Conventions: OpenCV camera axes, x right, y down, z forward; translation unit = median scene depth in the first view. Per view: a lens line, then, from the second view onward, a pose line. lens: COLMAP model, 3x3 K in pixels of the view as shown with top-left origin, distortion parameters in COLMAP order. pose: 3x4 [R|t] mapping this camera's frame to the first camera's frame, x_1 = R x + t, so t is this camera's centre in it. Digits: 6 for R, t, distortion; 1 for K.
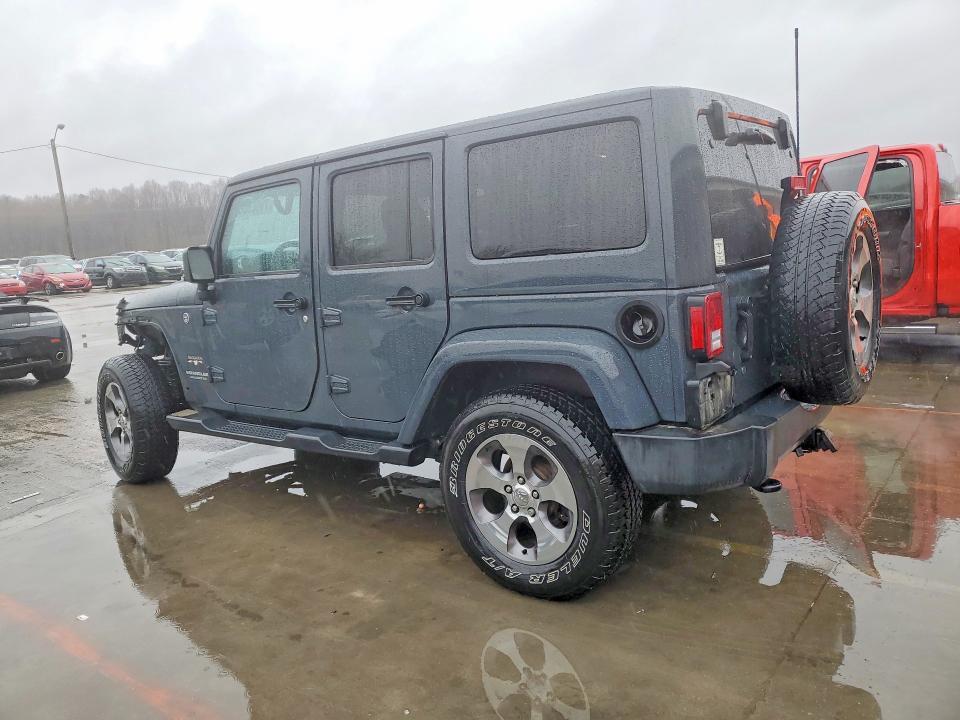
lens RADIAL K [[765.6, 0, 484.5], [0, 765.6, 361.0], [0, 0, 1]] dist [-0.002087, -0.002961]
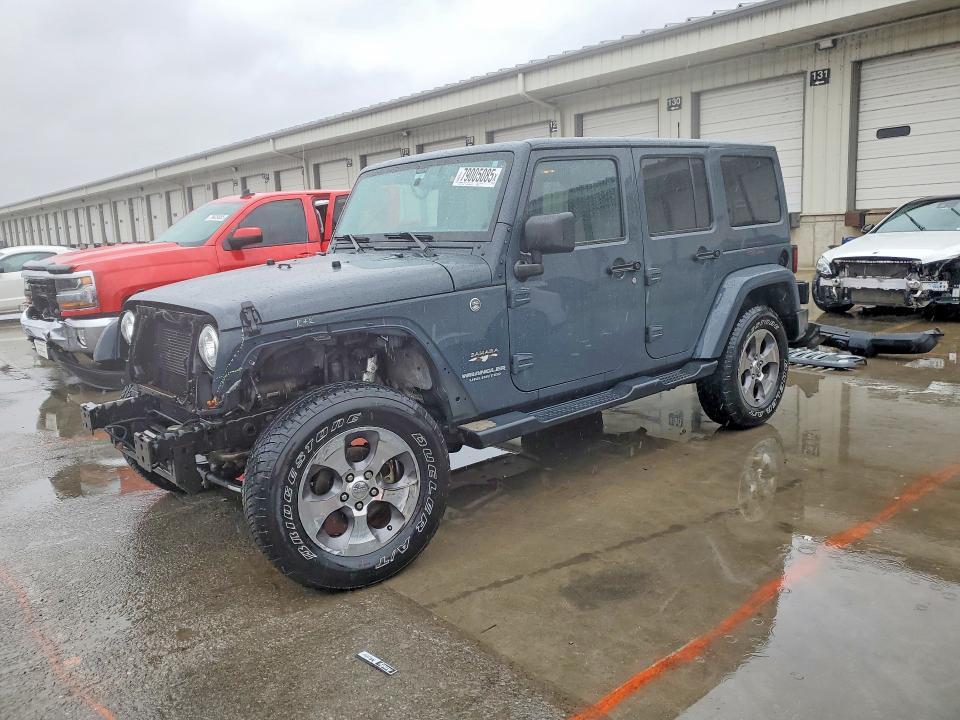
lens RADIAL K [[765.6, 0, 484.5], [0, 765.6, 361.0], [0, 0, 1]] dist [-0.002087, -0.002961]
pose [[0.200652, -0.126227, 0.971497, -1.241177], [0.184020, 0.978869, 0.089177, -0.071941], [-0.962224, 0.160881, 0.219640, 0.878657]]
